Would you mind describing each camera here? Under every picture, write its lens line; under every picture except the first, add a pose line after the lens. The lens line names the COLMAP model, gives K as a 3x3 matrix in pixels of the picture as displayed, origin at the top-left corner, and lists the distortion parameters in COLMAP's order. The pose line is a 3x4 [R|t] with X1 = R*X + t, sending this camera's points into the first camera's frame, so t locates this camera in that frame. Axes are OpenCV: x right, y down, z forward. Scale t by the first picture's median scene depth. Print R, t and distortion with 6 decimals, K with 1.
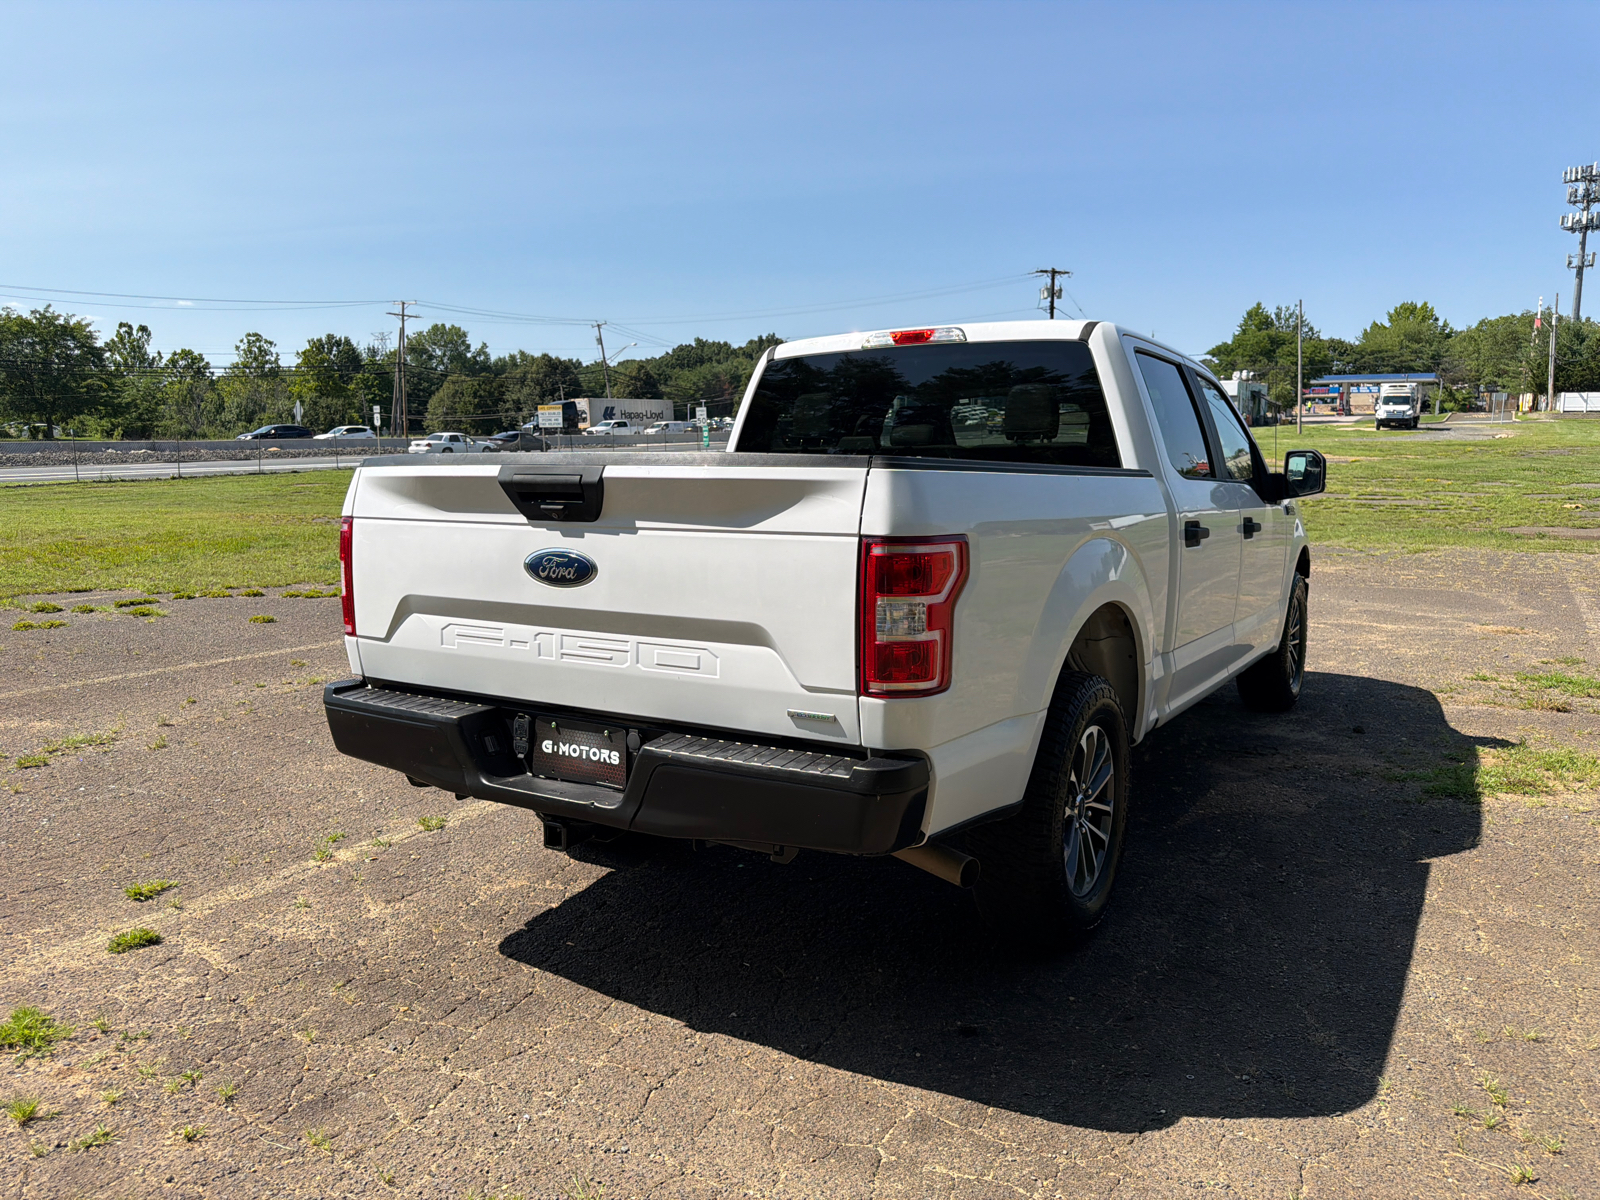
lens RADIAL K [[1134.2, 0, 794.2], [0, 1134.2, 606.0], [0, 0, 1]] dist [0.042704, -0.057335]
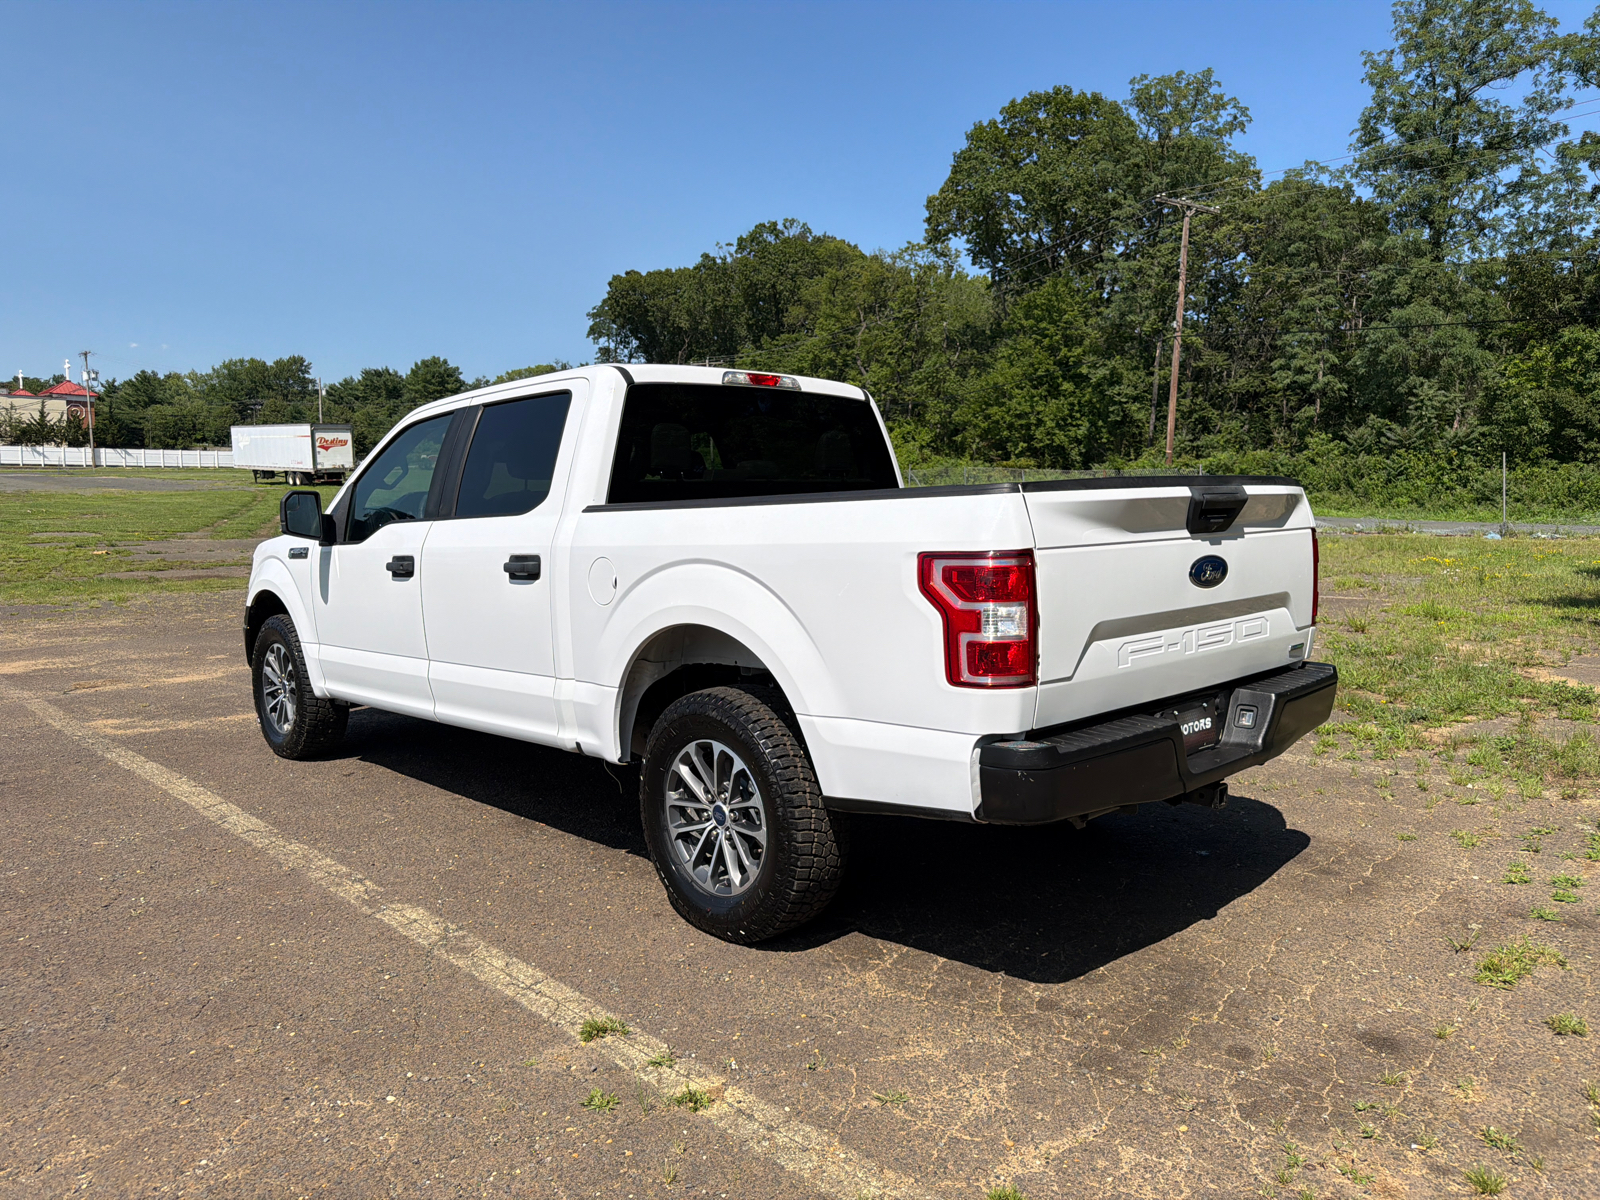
lens RADIAL K [[1134.2, 0, 792.2], [0, 1134.2, 611.2], [0, 0, 1]] dist [0.042704, -0.057335]
pose [[0.243553, -0.095442, 0.965180, -0.563609], [0.136327, 0.988636, 0.063360, -0.048812], [-0.960259, 0.116149, 0.253797, 0.428168]]
